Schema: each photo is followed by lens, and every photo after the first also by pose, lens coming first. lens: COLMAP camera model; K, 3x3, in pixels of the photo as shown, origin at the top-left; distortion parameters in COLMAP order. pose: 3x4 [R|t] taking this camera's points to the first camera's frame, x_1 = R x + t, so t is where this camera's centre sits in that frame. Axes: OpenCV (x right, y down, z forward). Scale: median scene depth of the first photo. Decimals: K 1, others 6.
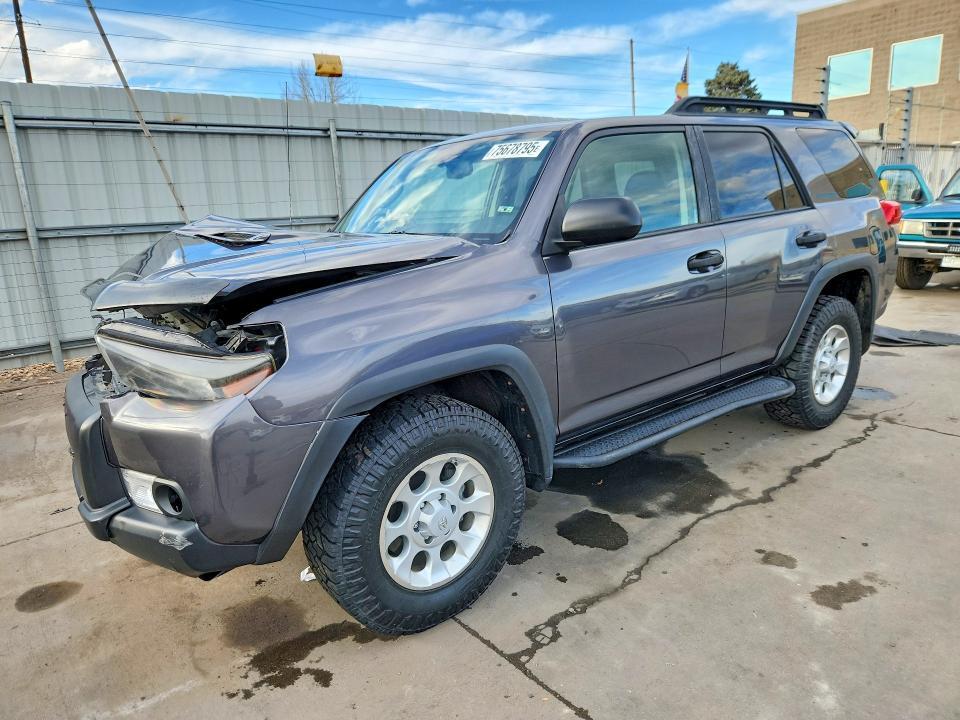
lens RADIAL K [[680.3, 0, 479.2], [0, 680.3, 351.7], [0, 0, 1]] dist [0.034862, -0.032531]
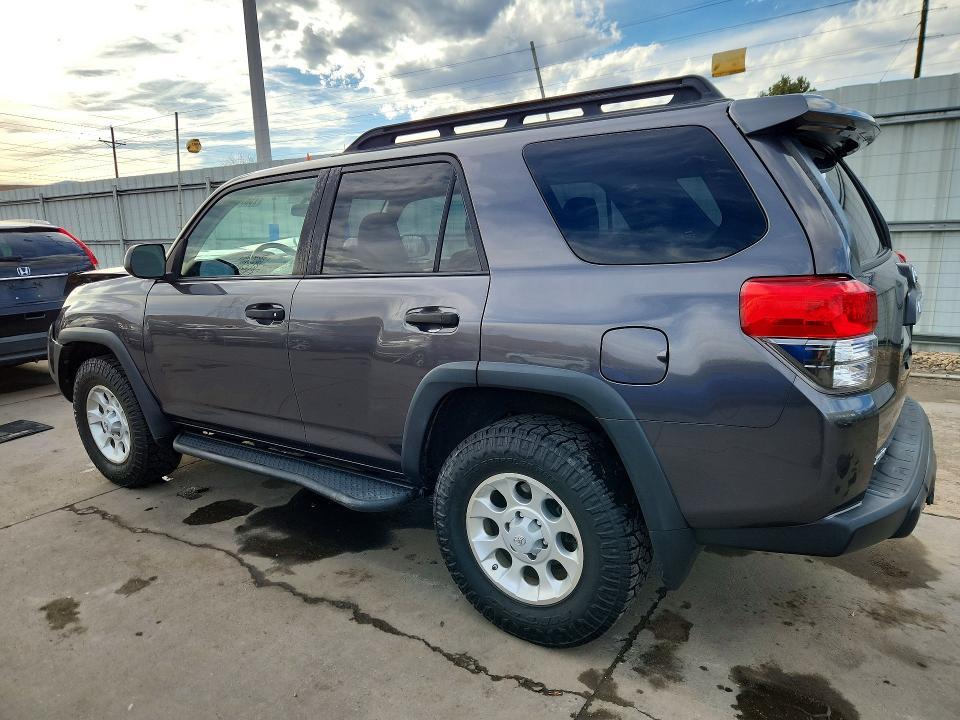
lens RADIAL K [[680.3, 0, 482.4], [0, 680.3, 366.3], [0, 0, 1]] dist [0.034862, -0.032531]
pose [[0.274398, 0.239201, -0.931391, 1.304311], [-0.198633, 0.961779, 0.188486, -0.295322], [0.940878, 0.133285, 0.311424, 0.979405]]
